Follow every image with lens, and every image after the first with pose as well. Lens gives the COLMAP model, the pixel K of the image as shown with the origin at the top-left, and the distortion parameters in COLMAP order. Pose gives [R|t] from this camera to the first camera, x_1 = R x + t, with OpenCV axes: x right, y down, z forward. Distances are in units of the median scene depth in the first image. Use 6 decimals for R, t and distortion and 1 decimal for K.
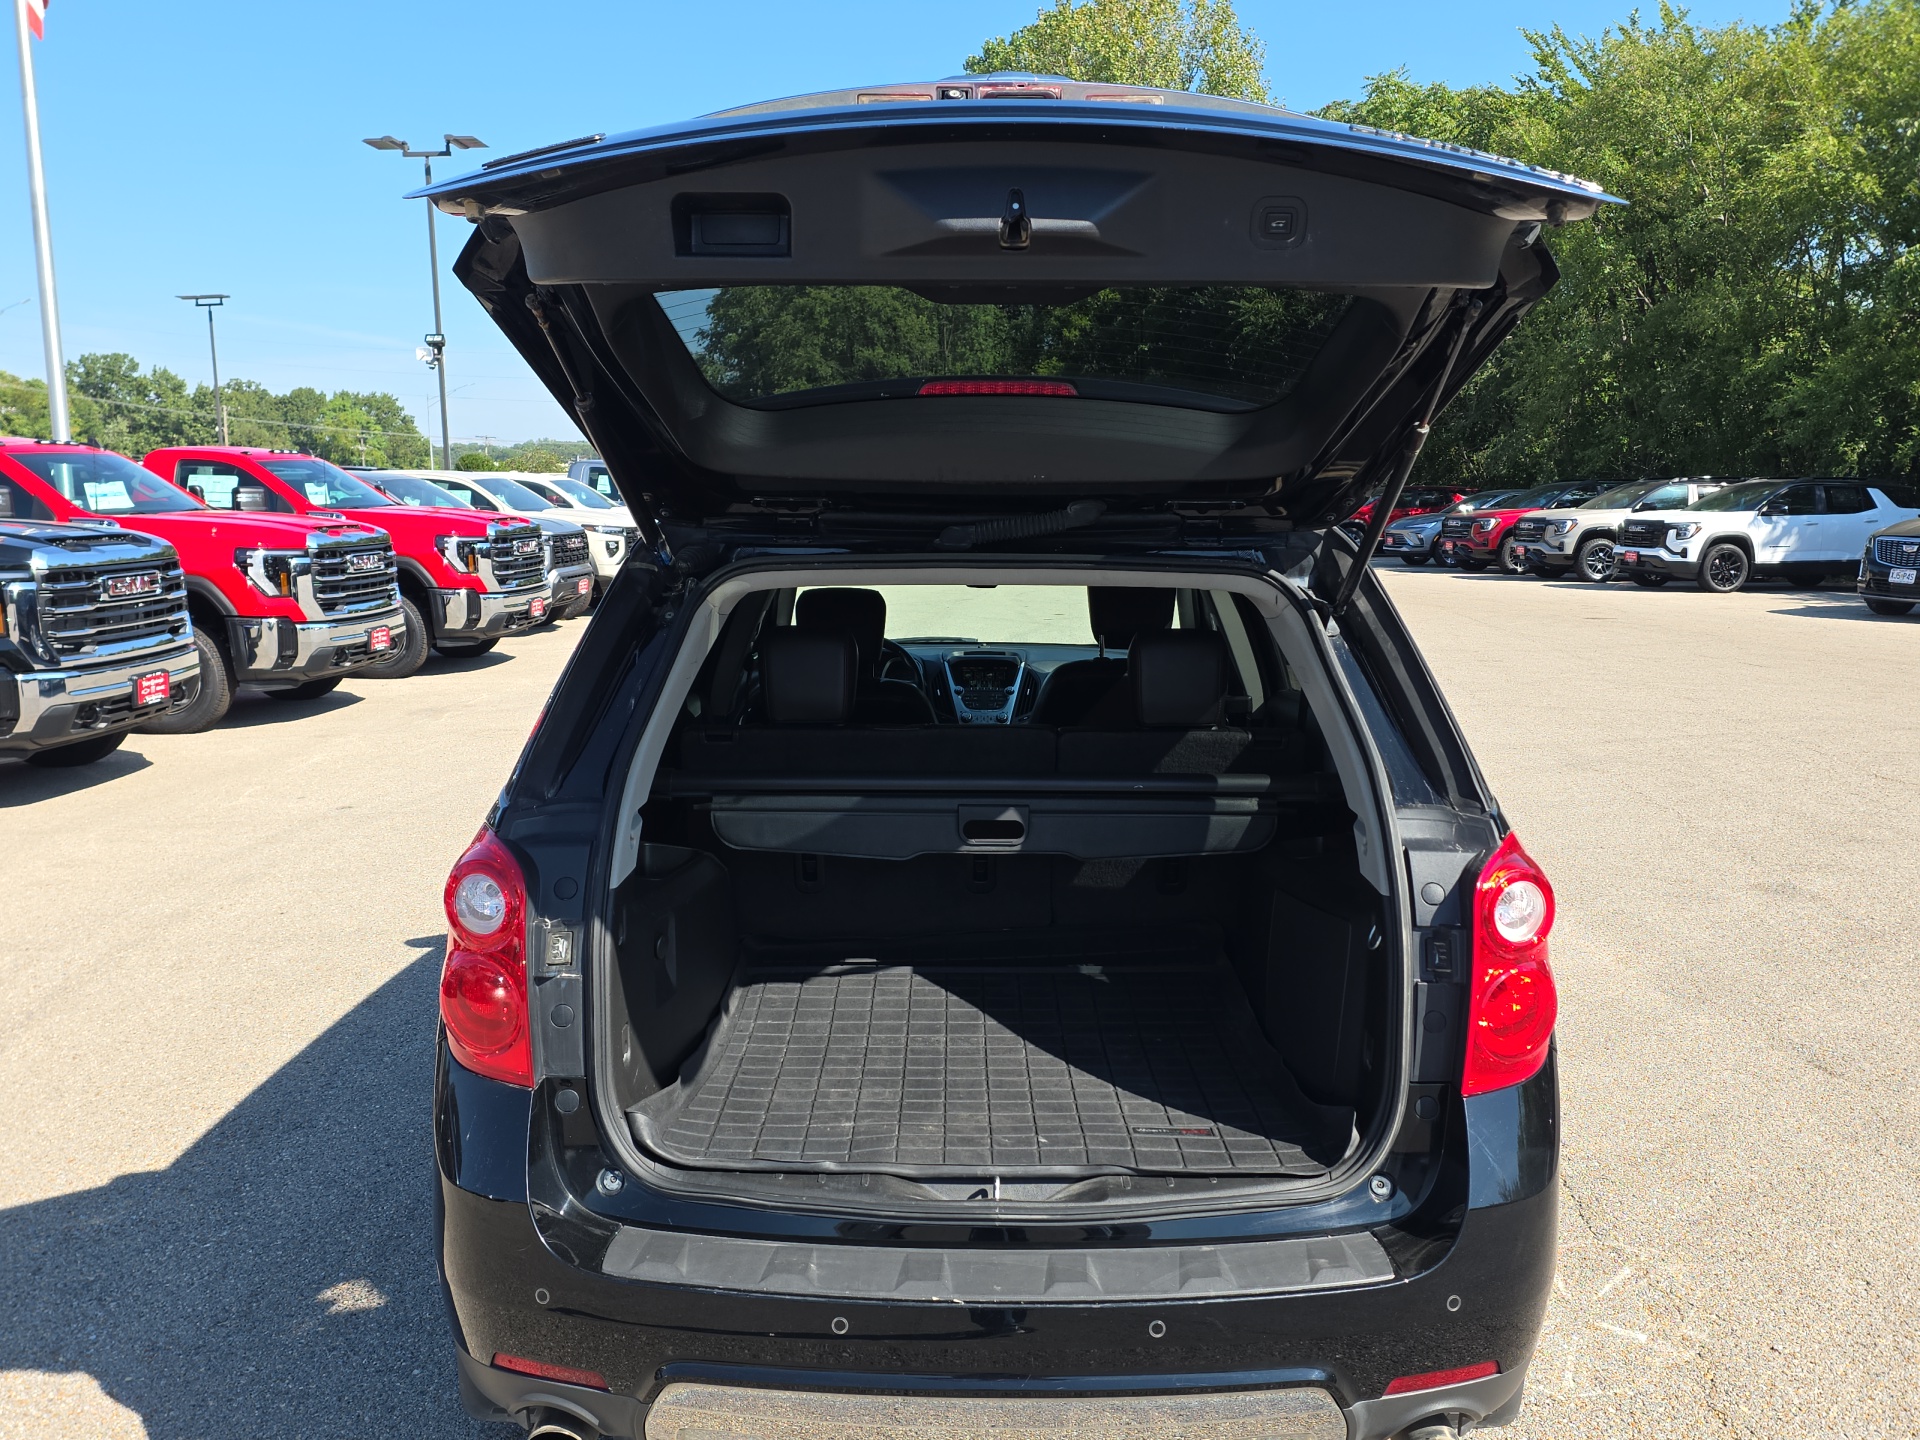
lens RADIAL K [[1601.8, 0, 969.4], [0, 1601.8, 716.6], [0, 0, 1]] dist [0.039615, -0.036016]
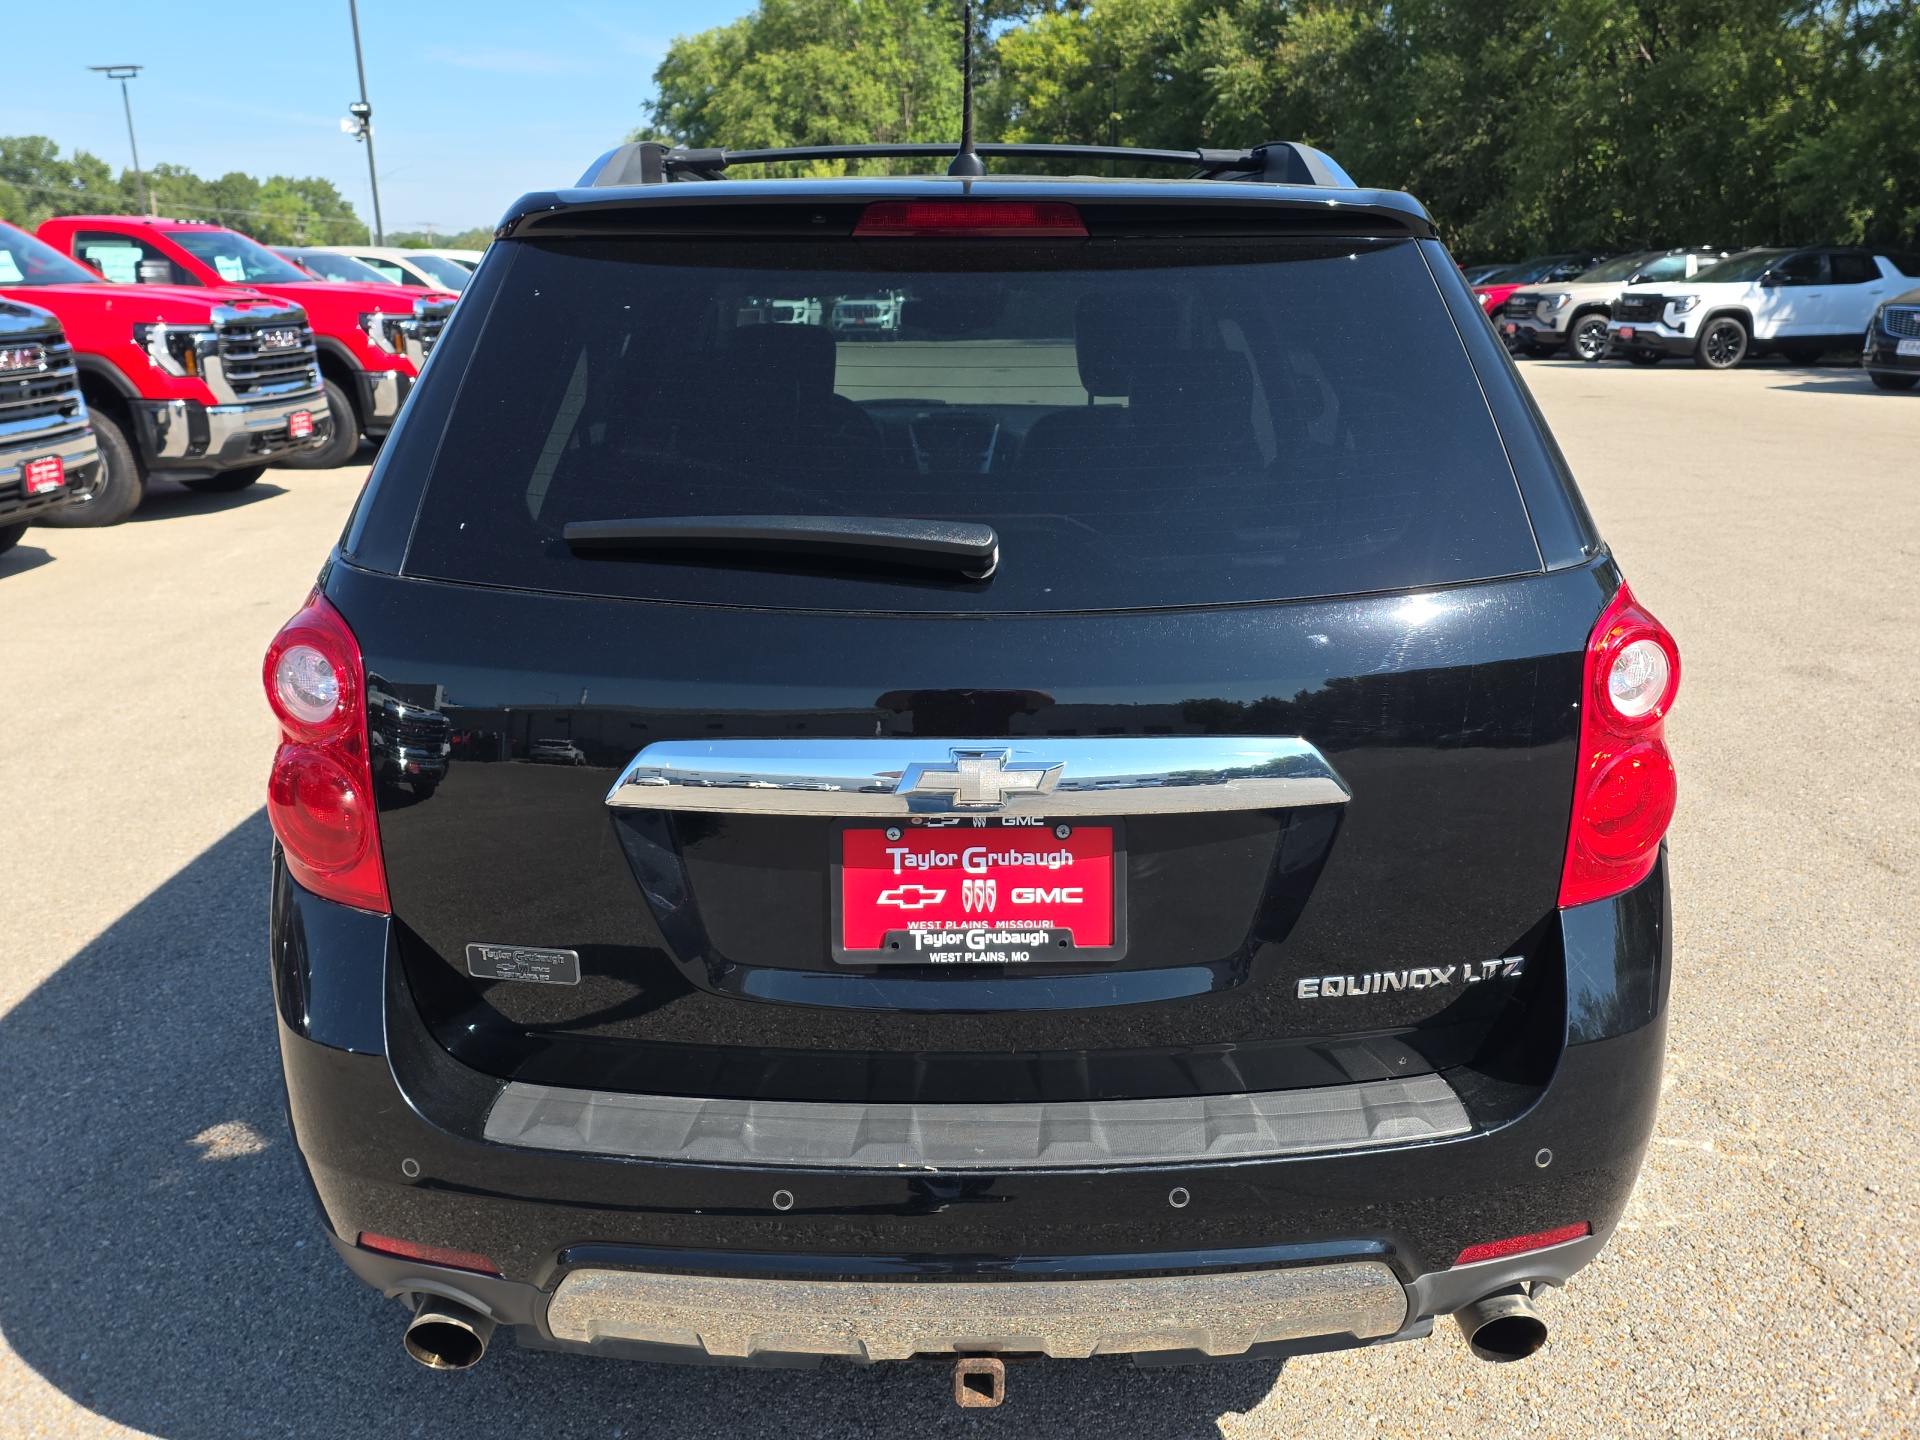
lens RADIAL K [[1601.8, 0, 959.9], [0, 1601.8, 729.5], [0, 0, 1]] dist [0.039615, -0.036016]
pose [[0.999845, -0.011149, 0.013633, -0.000049], [0.009239, 0.991085, 0.132911, 0.002616], [-0.014993, -0.132764, 0.991034, 0.019612]]
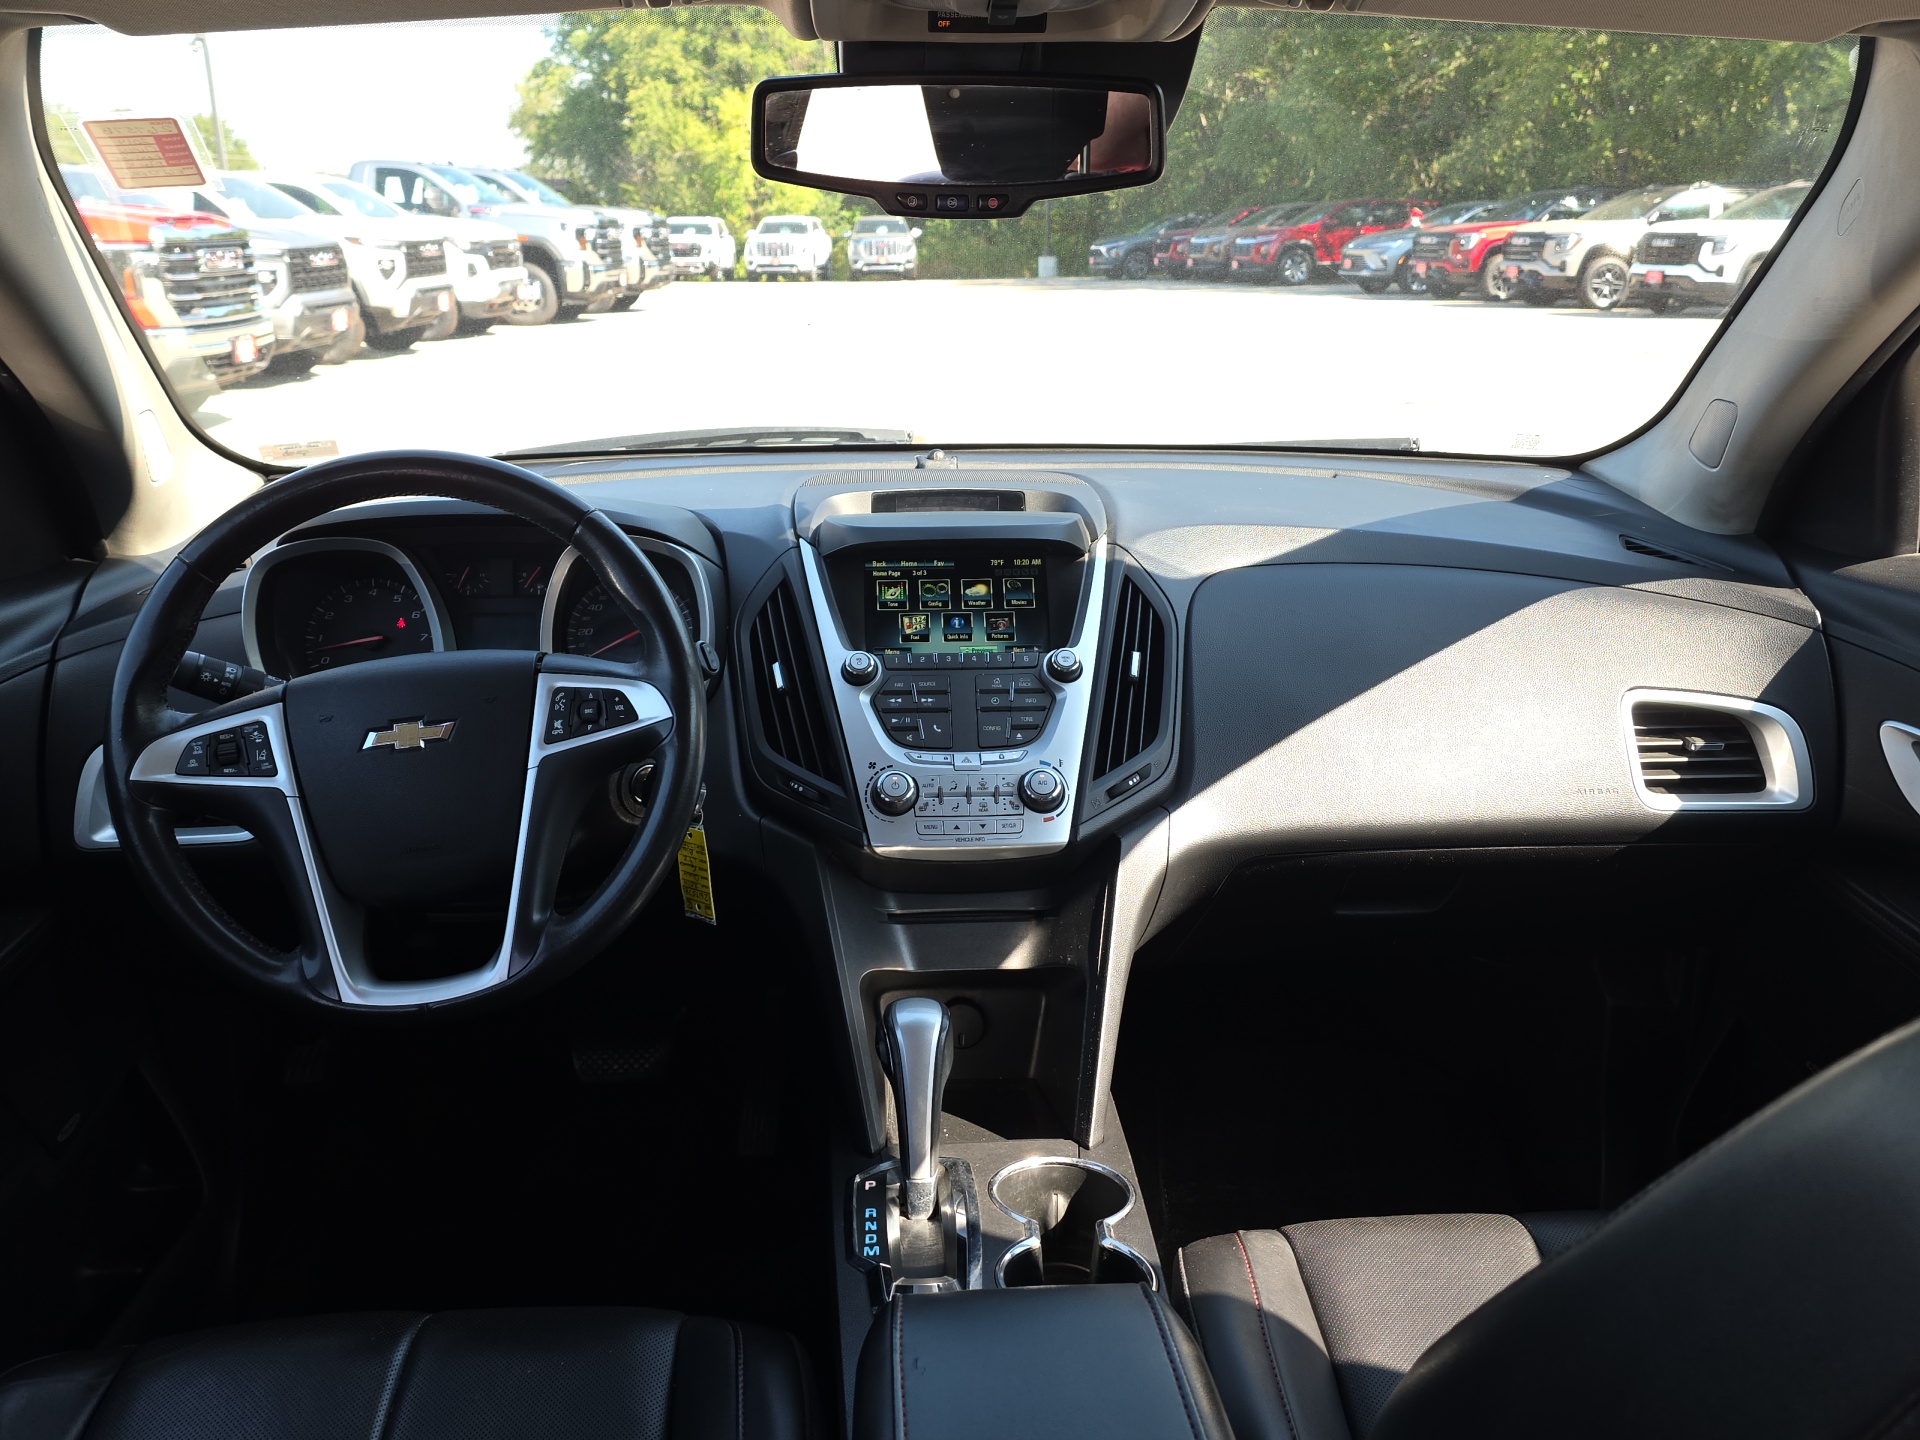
lens RADIAL K [[1601.8, 0, 944.9], [0, 1601.8, 710.7], [0, 0, 1]] dist [0.039615, -0.036016]
pose [[0.998466, -0.019465, 0.051828, -0.002308], [0.011283, 0.988049, 0.153725, -0.008735], [-0.054201, -0.152904, 0.986754, 0.137395]]
